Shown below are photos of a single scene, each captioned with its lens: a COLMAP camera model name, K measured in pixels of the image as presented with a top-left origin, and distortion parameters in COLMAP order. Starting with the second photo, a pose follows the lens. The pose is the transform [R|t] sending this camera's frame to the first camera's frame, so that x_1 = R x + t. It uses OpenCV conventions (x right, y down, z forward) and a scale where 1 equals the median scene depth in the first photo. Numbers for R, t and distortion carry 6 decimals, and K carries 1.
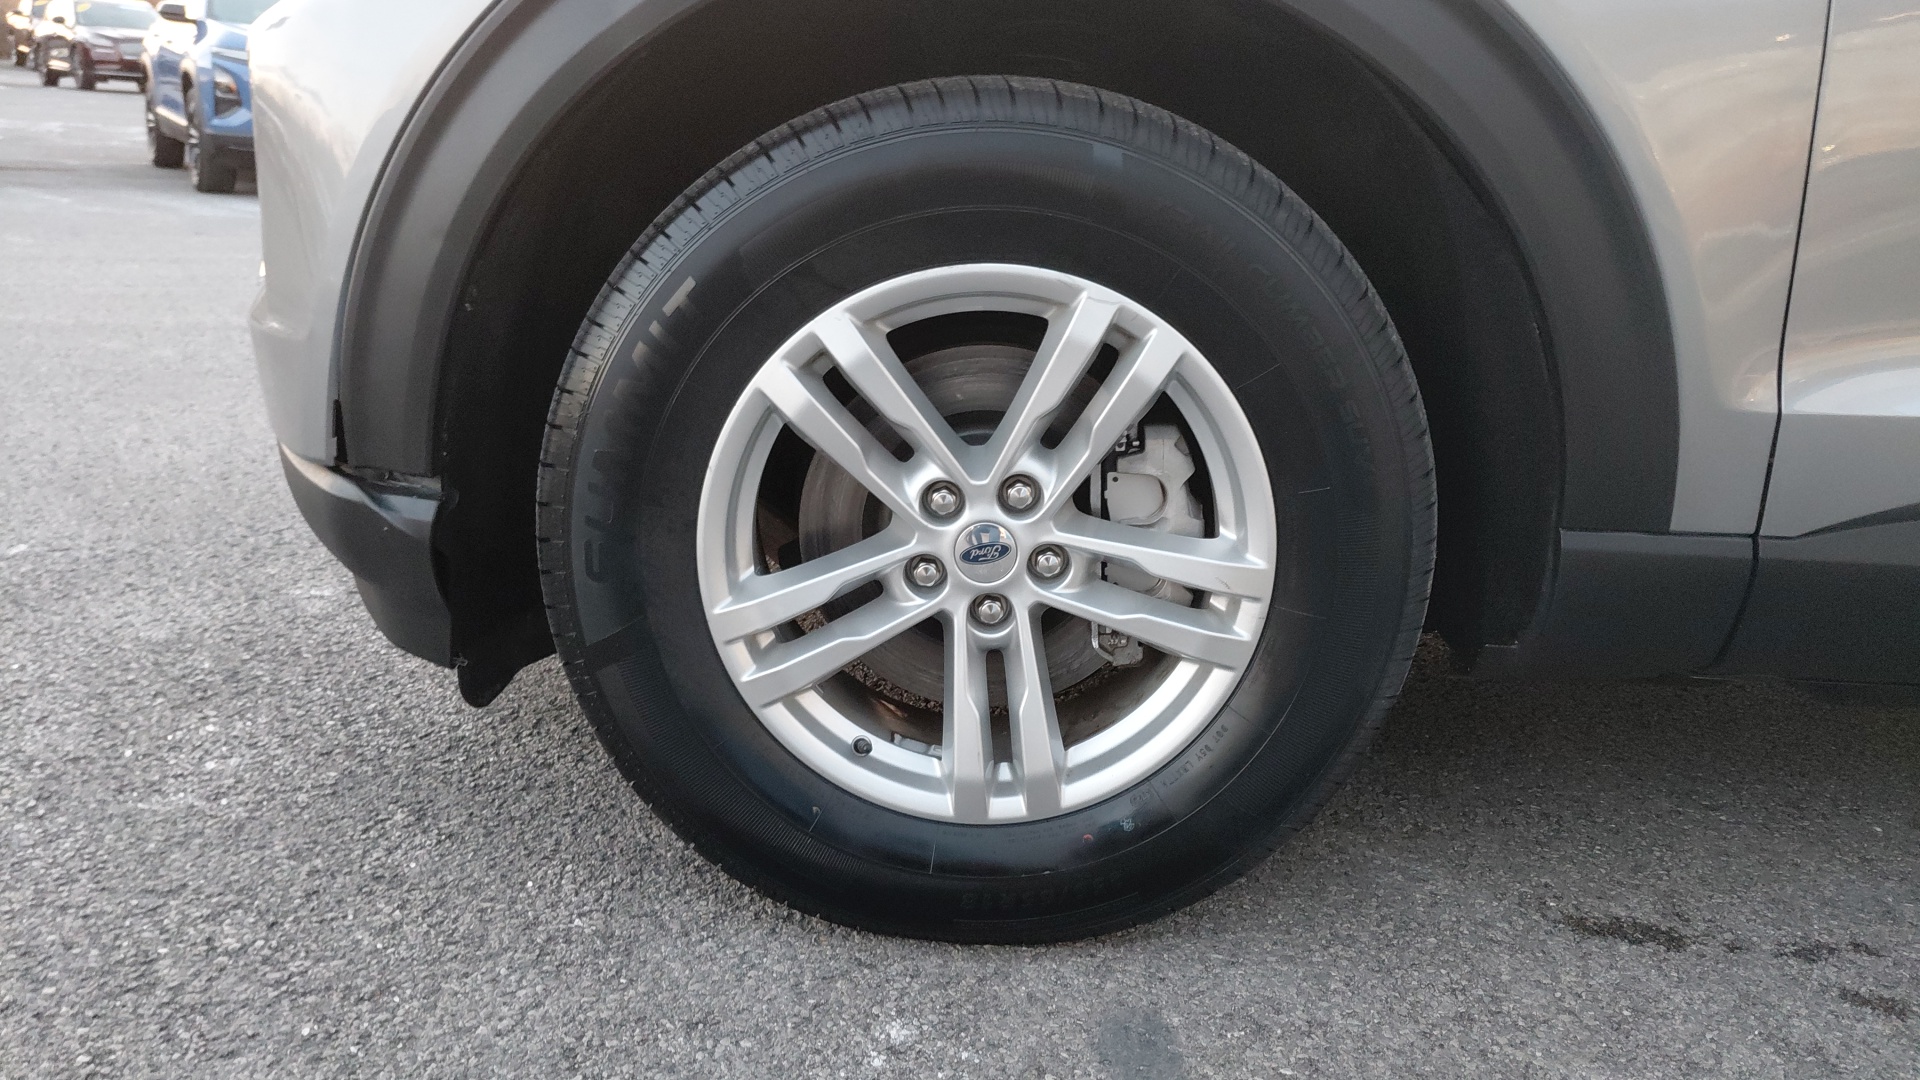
lens RADIAL K [[1438.6, 0, 957.3], [0, 1438.6, 546.6], [0, 0, 1]] dist [0.056733, -0.076618]
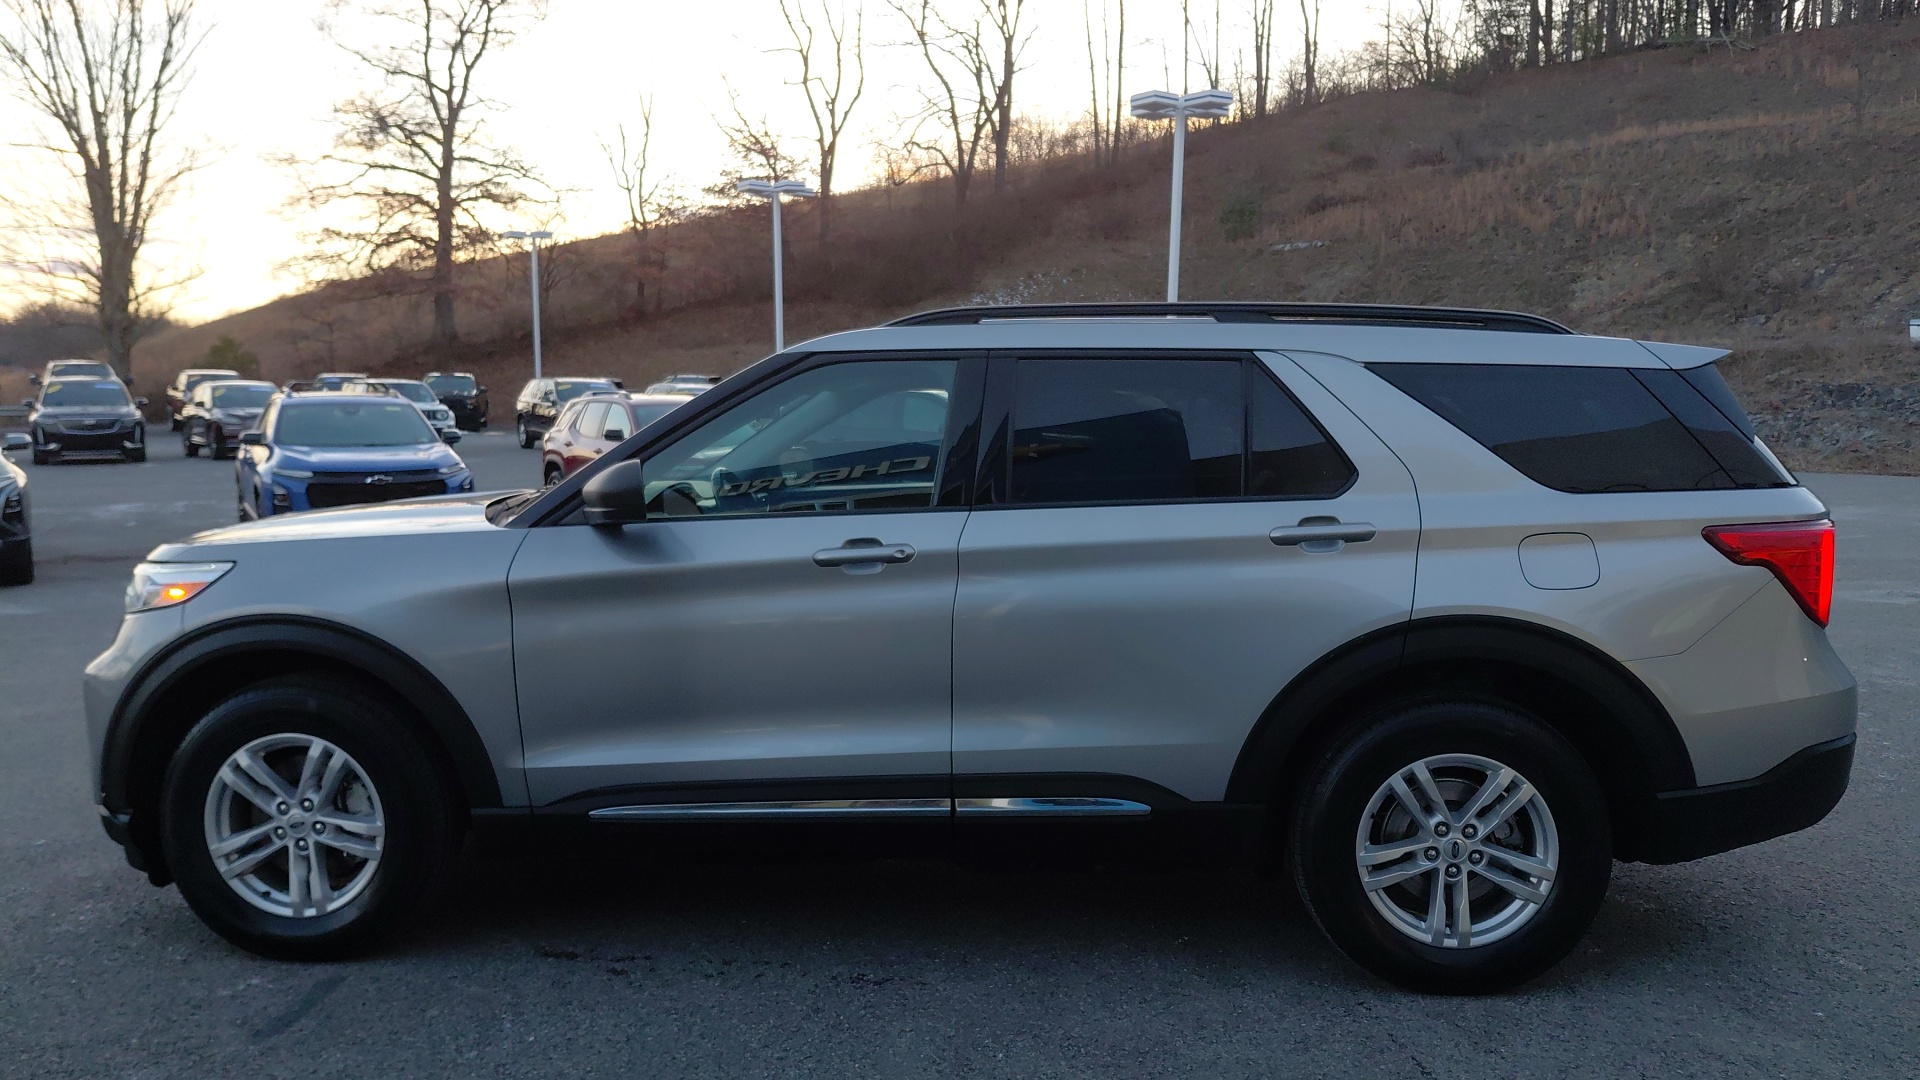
lens RADIAL K [[1438.6, 0, 979.3], [0, 1438.6, 558.6], [0, 0, 1]] dist [0.056733, -0.076618]
pose [[0.995810, -0.061545, -0.067639, 1.650883], [0.049346, 0.984351, -0.169171, 0.039760], [0.076992, 0.165124, 0.983263, -1.947871]]
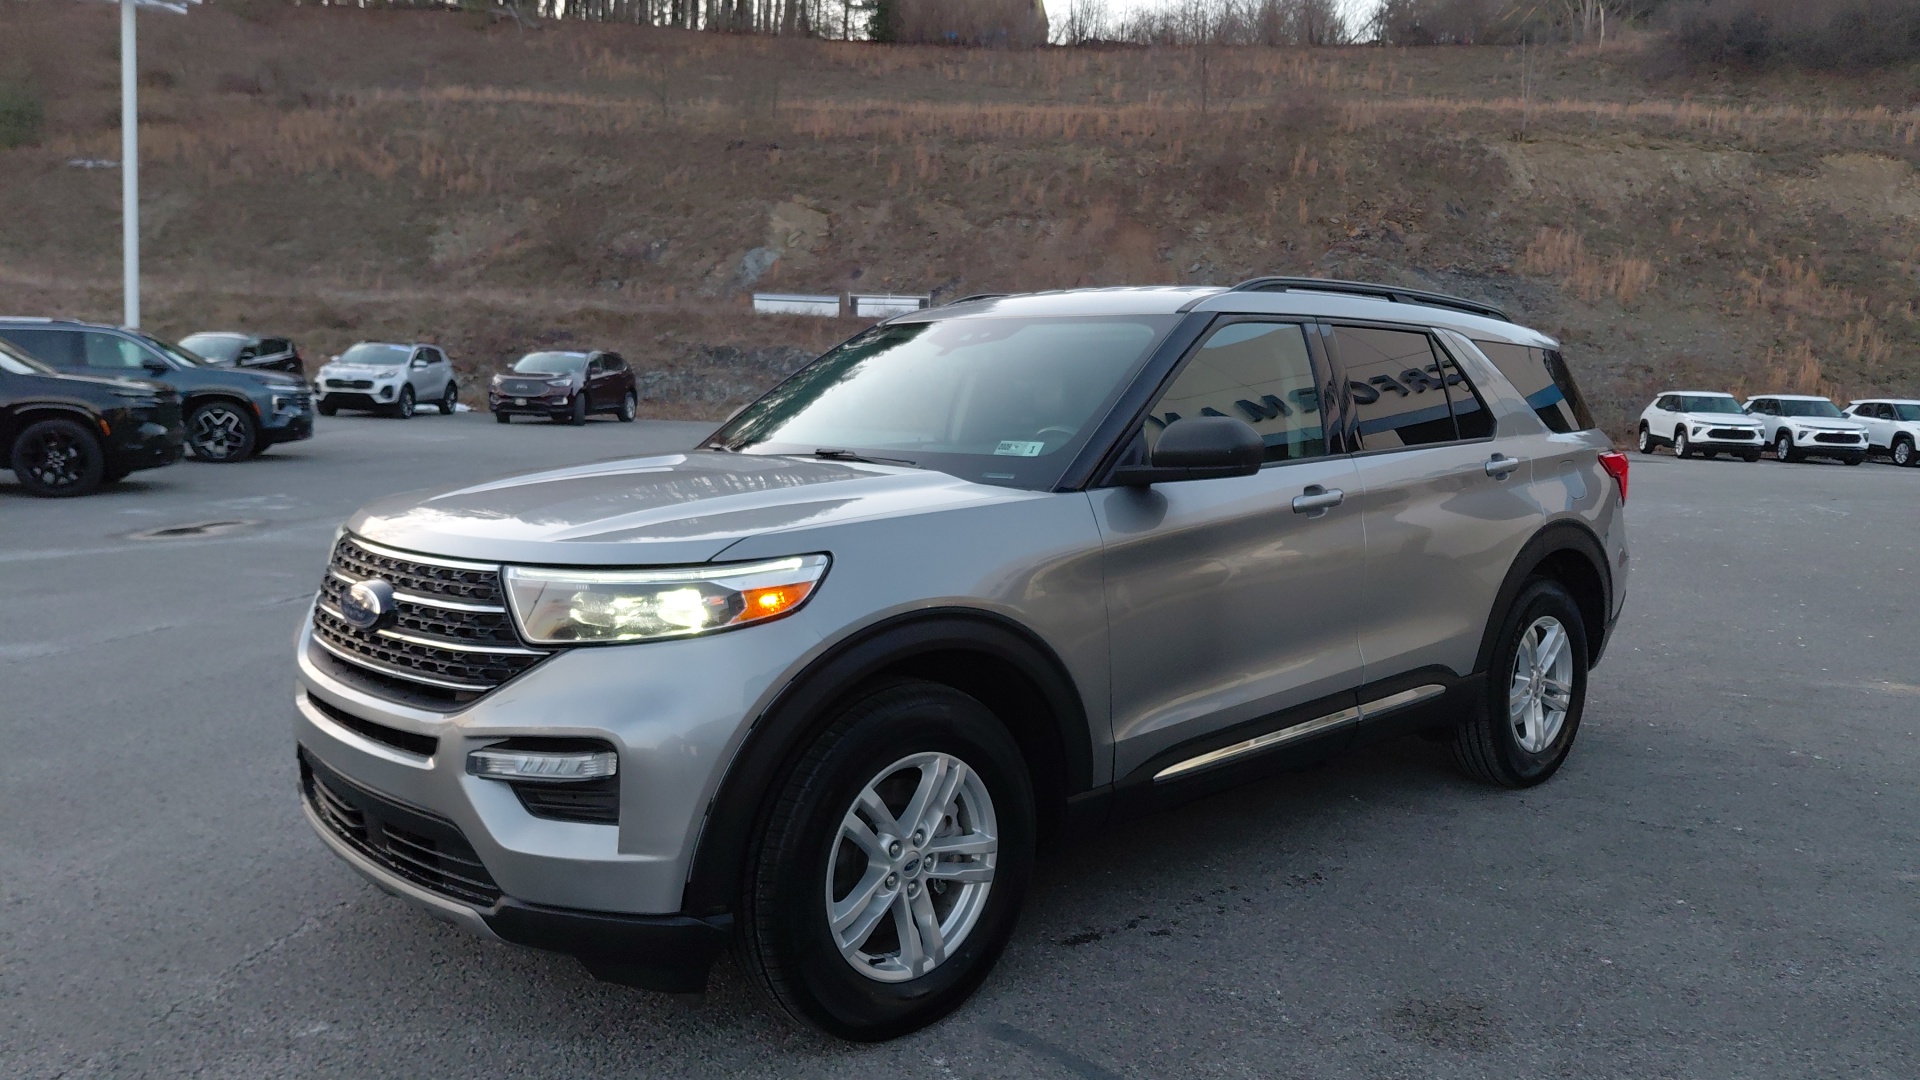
lens RADIAL K [[1438.6, 0, 995.1], [0, 1438.6, 552.5], [0, 0, 1]] dist [0.056733, -0.076618]
pose [[0.722892, -0.140988, 0.676424, -1.468075], [0.214952, 0.976272, -0.026234, -0.421047], [-0.656675, 0.164363, 0.736045, -1.012779]]
